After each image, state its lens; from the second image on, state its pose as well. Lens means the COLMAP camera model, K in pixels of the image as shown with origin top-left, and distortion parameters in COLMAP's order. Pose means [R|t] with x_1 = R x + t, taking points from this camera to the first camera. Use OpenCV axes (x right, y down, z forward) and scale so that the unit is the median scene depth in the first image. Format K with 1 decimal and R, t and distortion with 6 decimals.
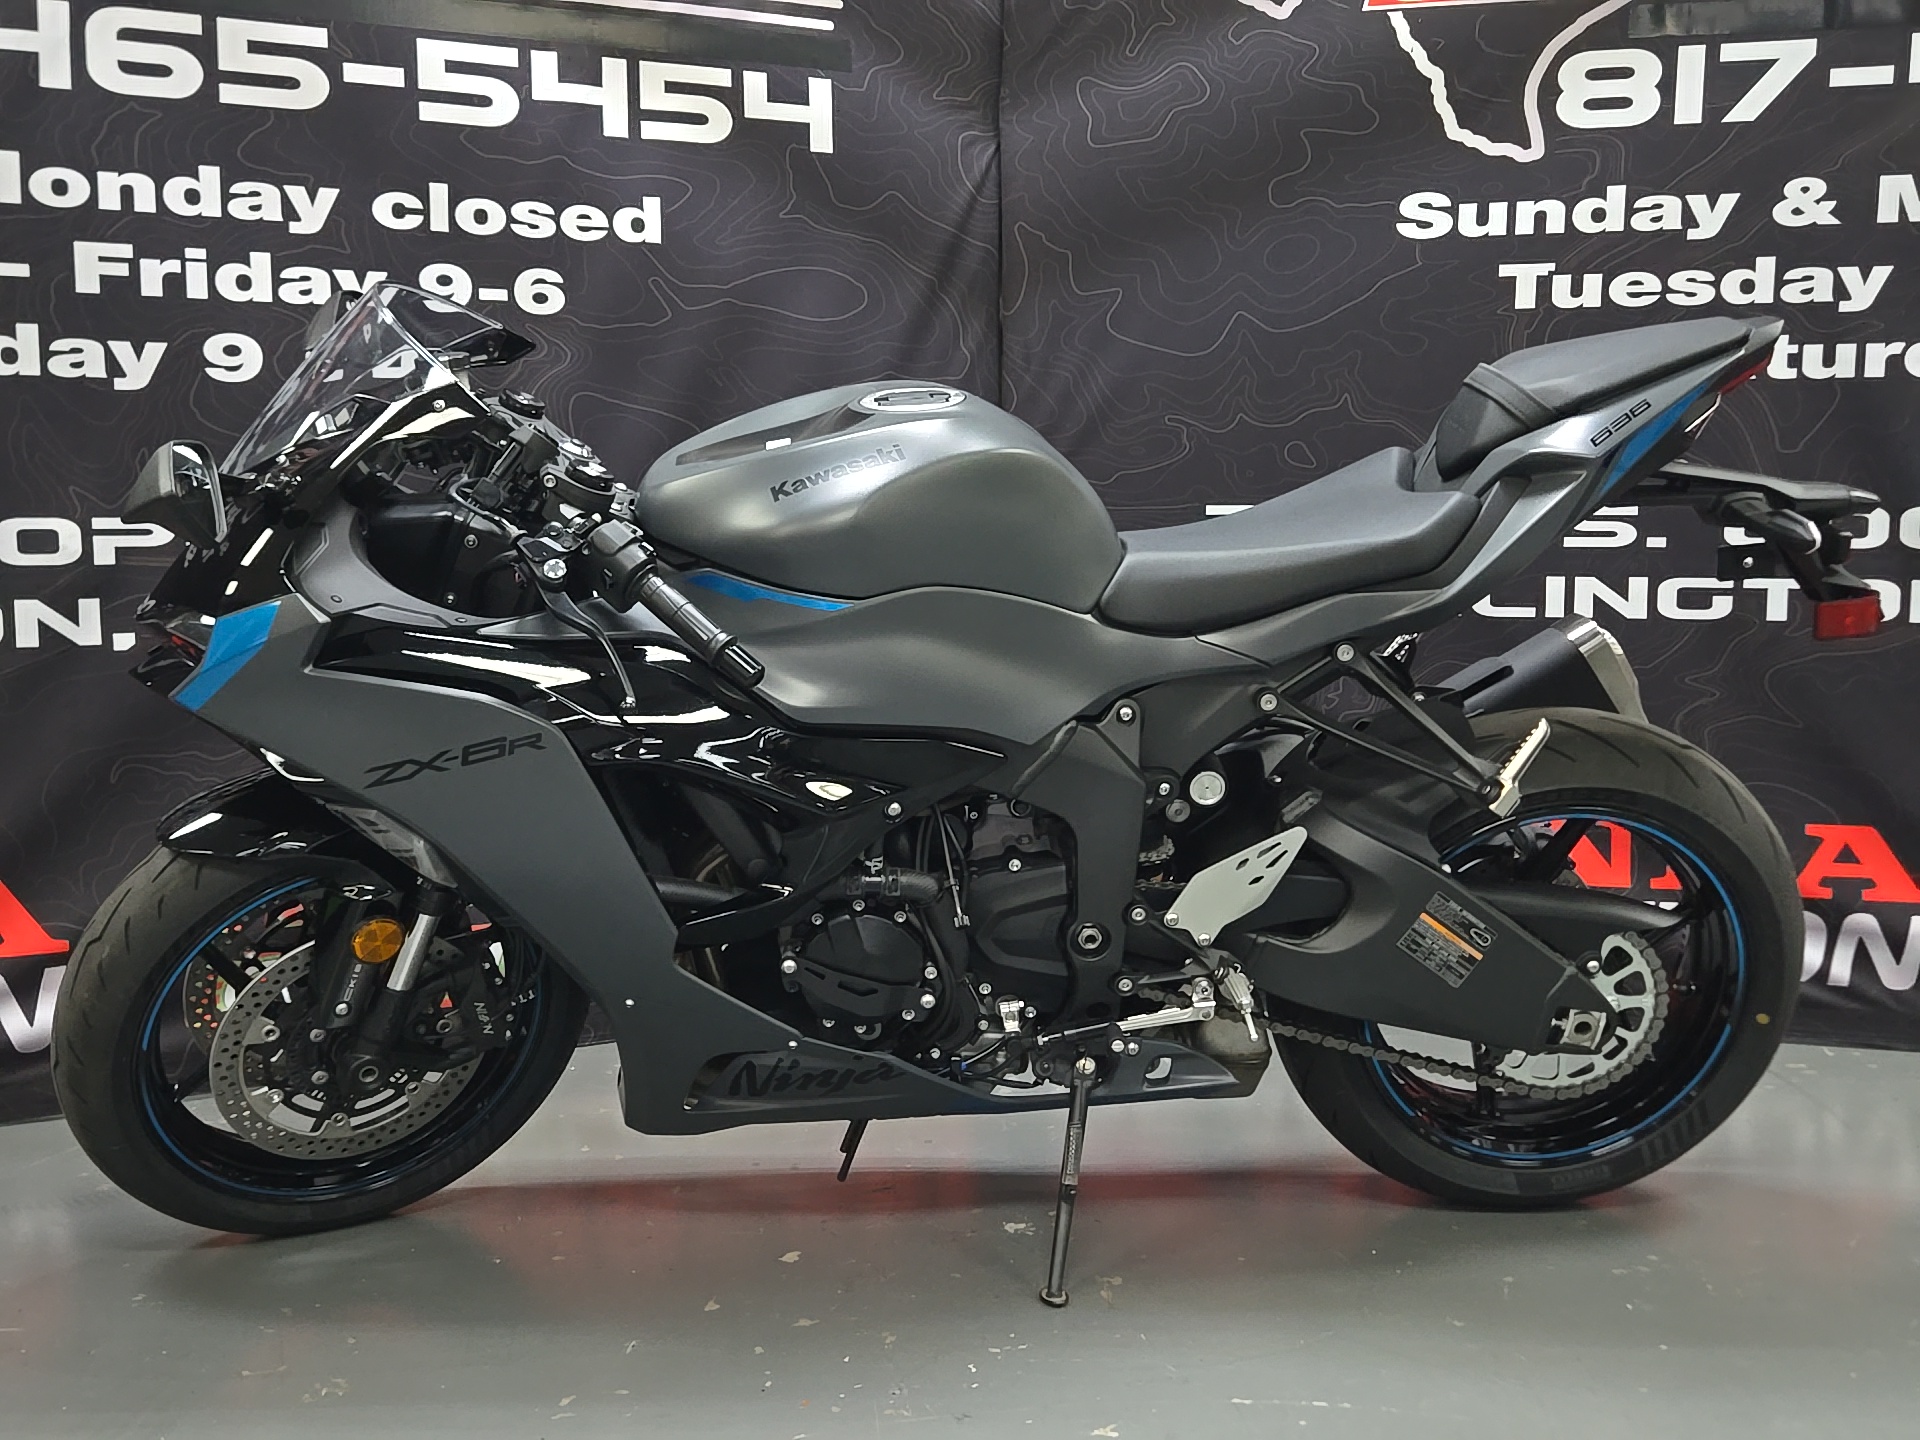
lens RADIAL K [[1592.5, 0, 960.0], [0, 1592.5, 720.0], [0, 0, 1]] dist [0.034420, -0.007016]
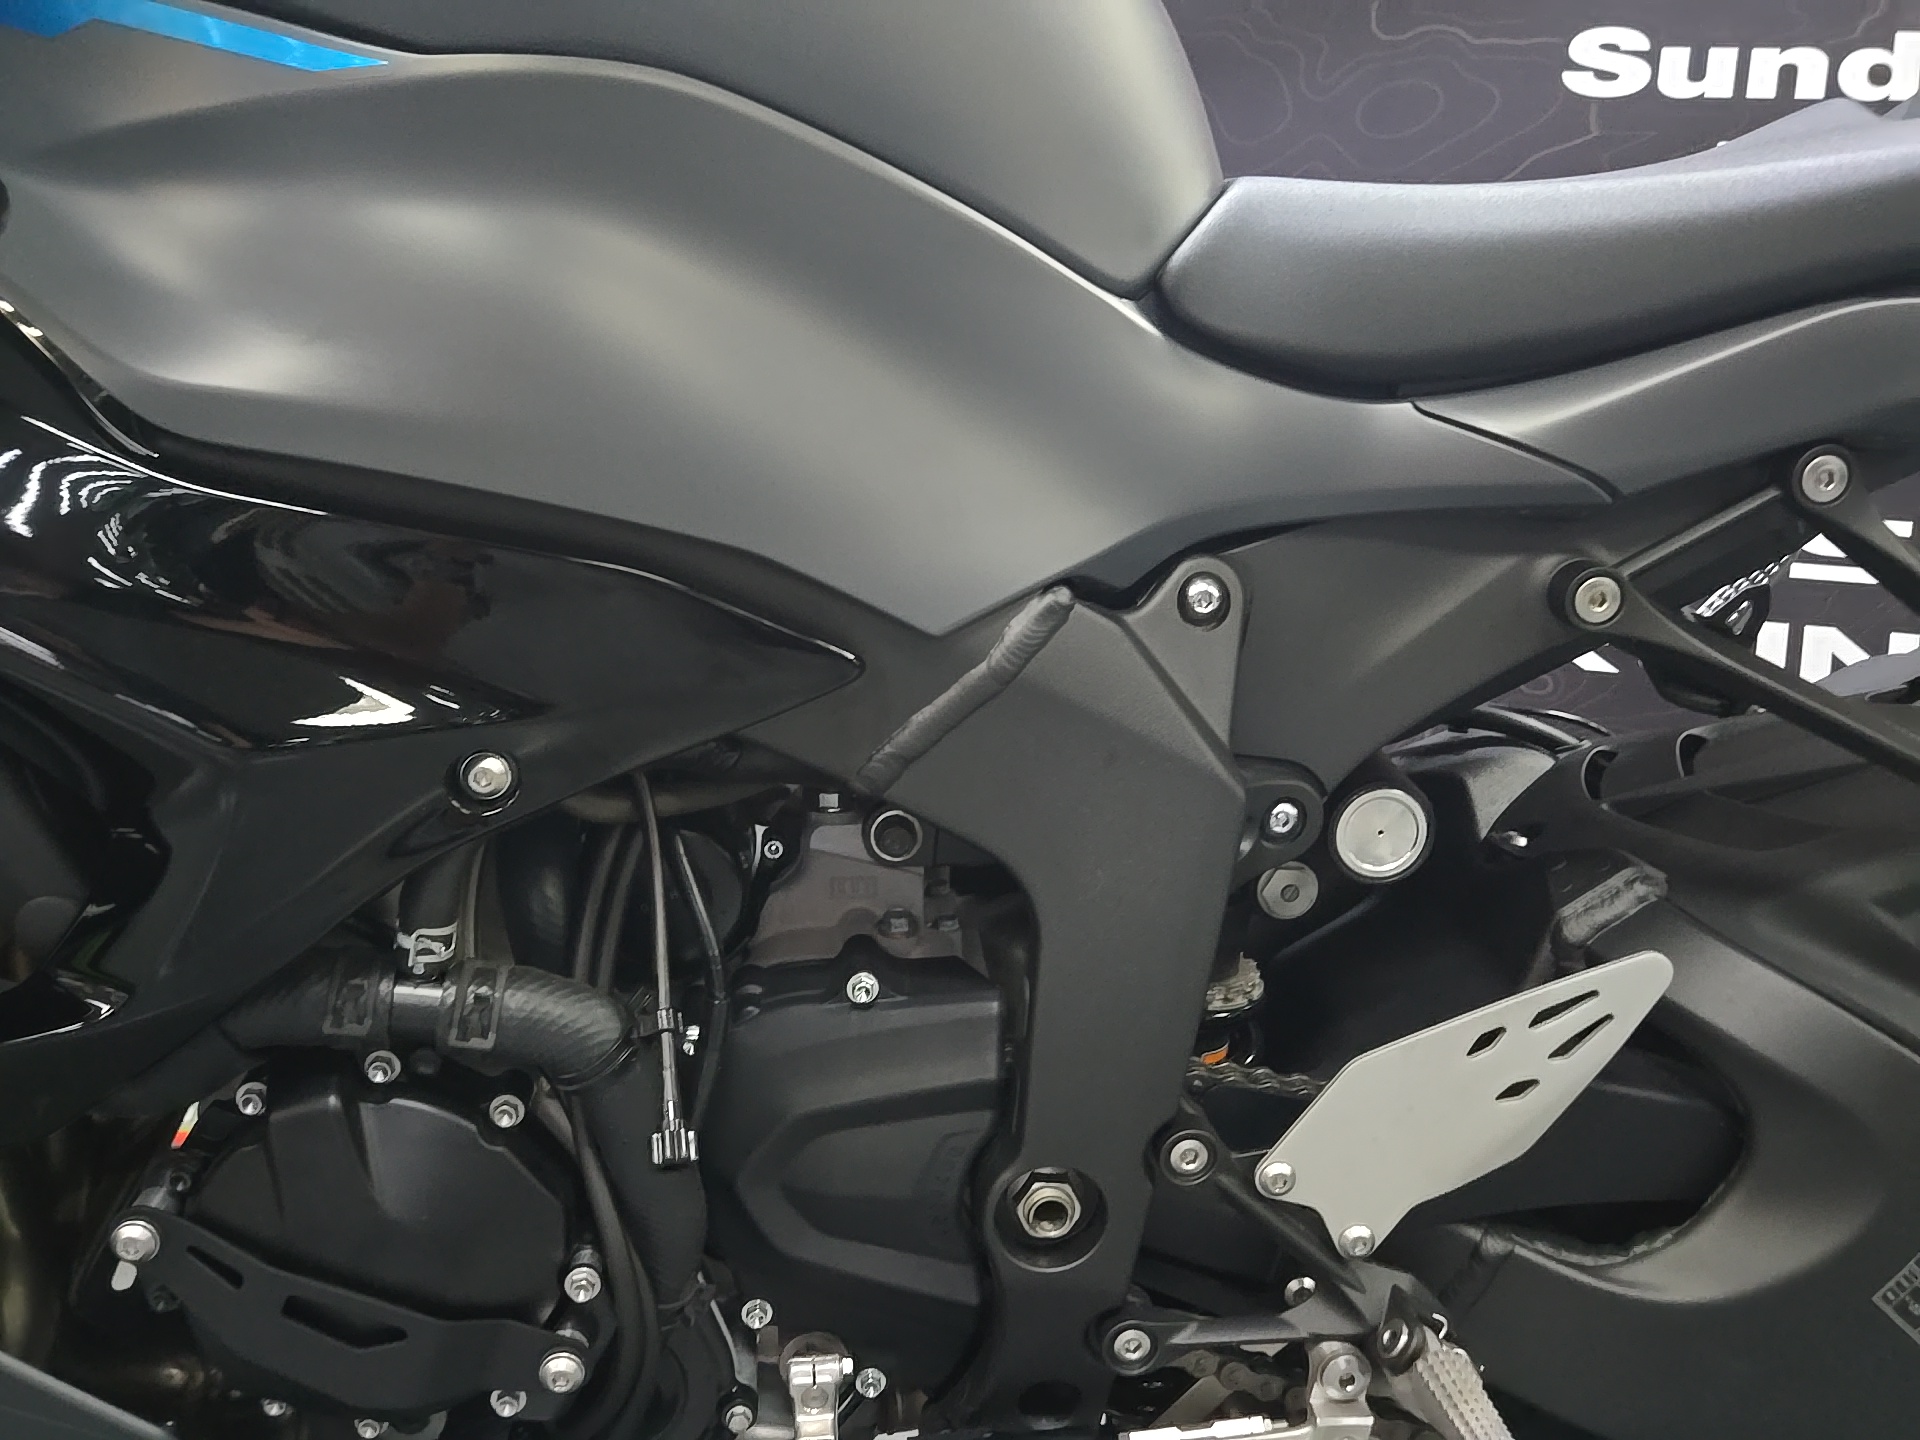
lens RADIAL K [[1592.5, 0, 960.0], [0, 1592.5, 720.0], [0, 0, 1]] dist [0.034420, -0.007016]
pose [[0.994257, 0.096066, 0.047168, 0.033370], [-0.091647, 0.991869, -0.088300, 0.060051], [-0.055267, 0.083470, 0.994977, 0.627751]]
